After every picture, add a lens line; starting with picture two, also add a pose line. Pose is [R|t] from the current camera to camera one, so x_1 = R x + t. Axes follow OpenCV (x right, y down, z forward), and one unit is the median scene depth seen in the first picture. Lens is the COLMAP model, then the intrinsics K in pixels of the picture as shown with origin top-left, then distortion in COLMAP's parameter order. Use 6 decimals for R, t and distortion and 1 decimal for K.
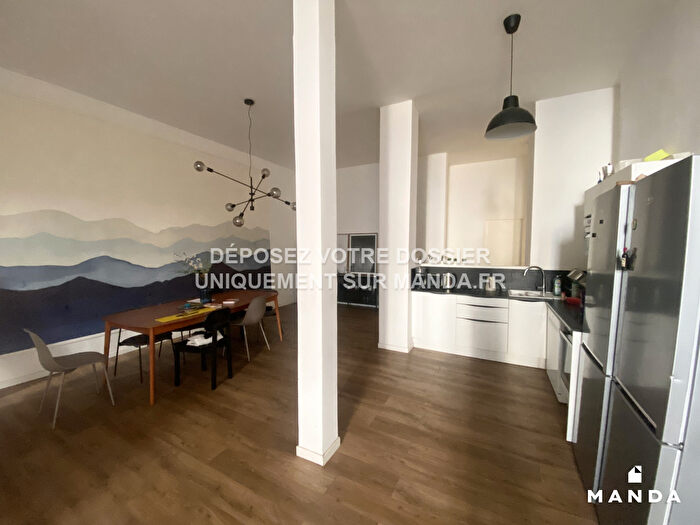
lens RADIAL K [[283.8, 0, 346.5], [0, 283.8, 265.5], [0, 0, 1]] dist [-0.009687, -0.000812]
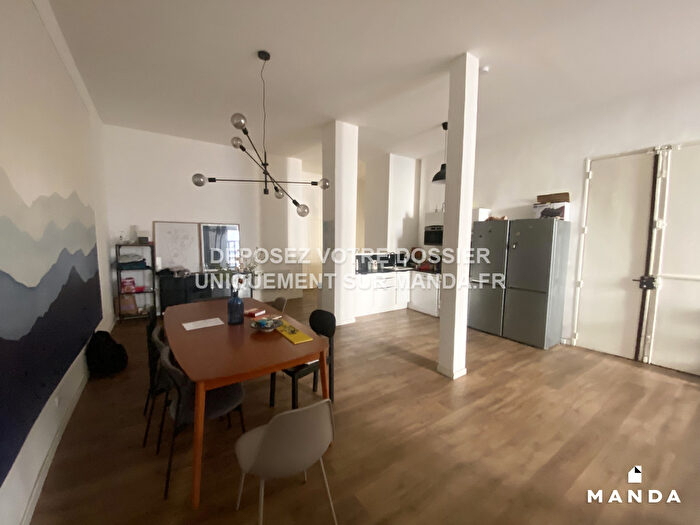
lens RADIAL K [[283.8, 0, 344.5], [0, 283.8, 264.4], [0, 0, 1]] dist [-0.009687, -0.000812]
pose [[0.482657, -0.072283, 0.872822, -1.002876], [0.055107, 0.997120, 0.052104, -0.027038], [-0.874074, 0.022950, 0.485250, 0.445809]]
